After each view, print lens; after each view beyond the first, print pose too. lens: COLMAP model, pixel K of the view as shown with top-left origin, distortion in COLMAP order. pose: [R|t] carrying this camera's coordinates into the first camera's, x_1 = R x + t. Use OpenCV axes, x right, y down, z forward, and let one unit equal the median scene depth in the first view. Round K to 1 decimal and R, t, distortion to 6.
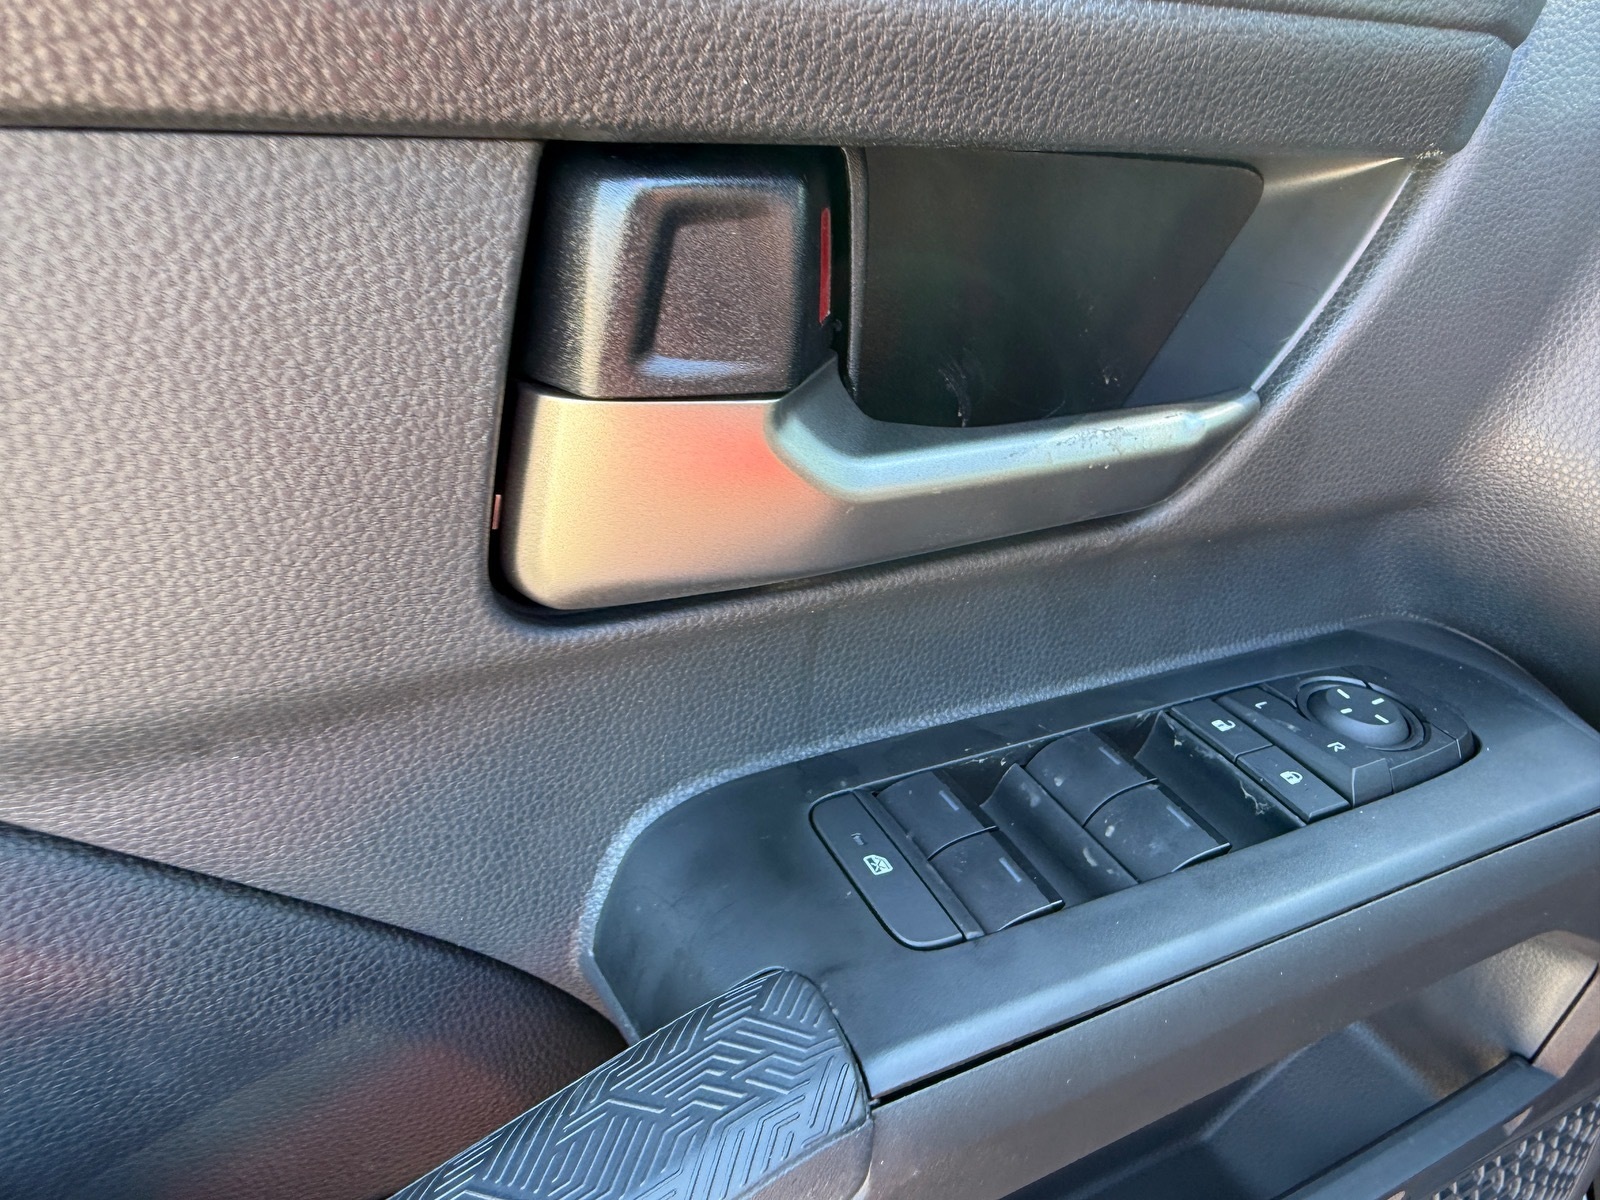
lens RADIAL K [[1104.1, 0, 800.0], [0, 1104.1, 600.0], [0, 0, 1]] dist [-0.000249, 0.002723]
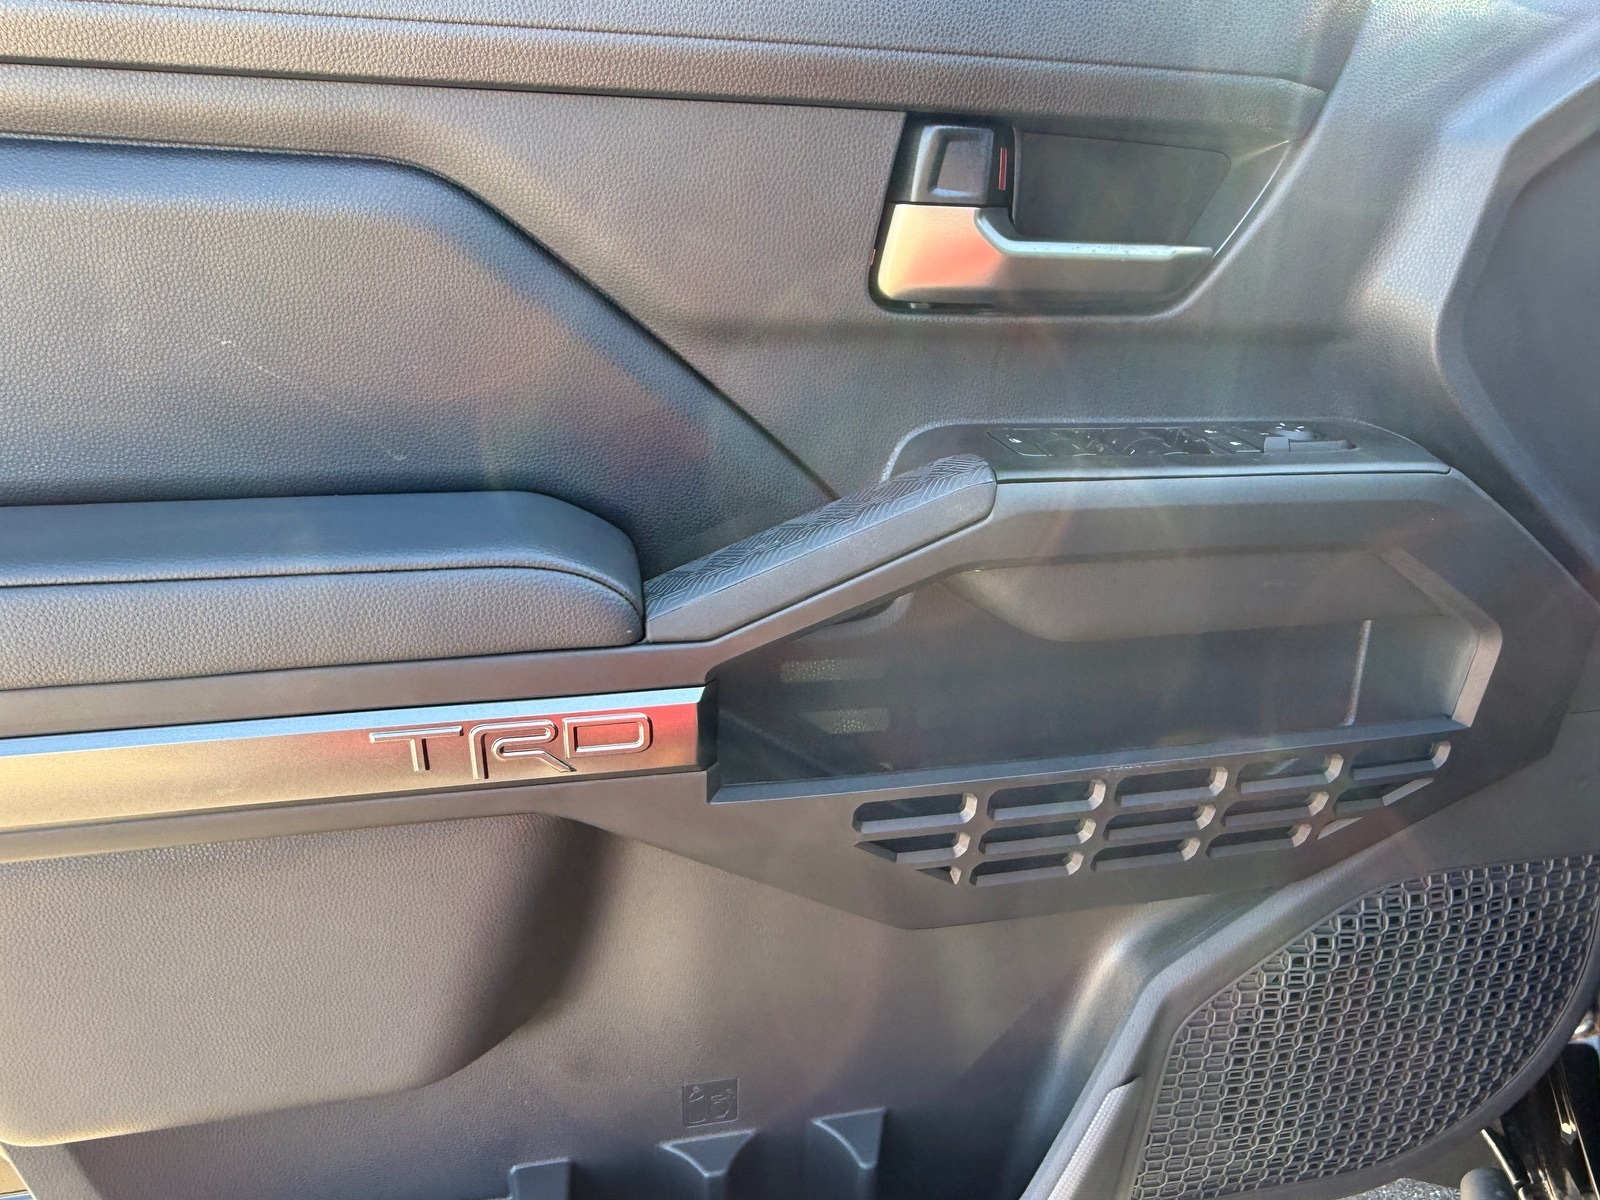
lens RADIAL K [[1104.1, 0, 800.0], [0, 1104.1, 600.0], [0, 0, 1]] dist [-0.000249, 0.002723]
pose [[0.969734, 0.071893, -0.233341, 0.282993], [-0.099332, 0.989171, -0.108044, 1.232778], [0.223046, 0.127952, 0.966374, -1.798191]]
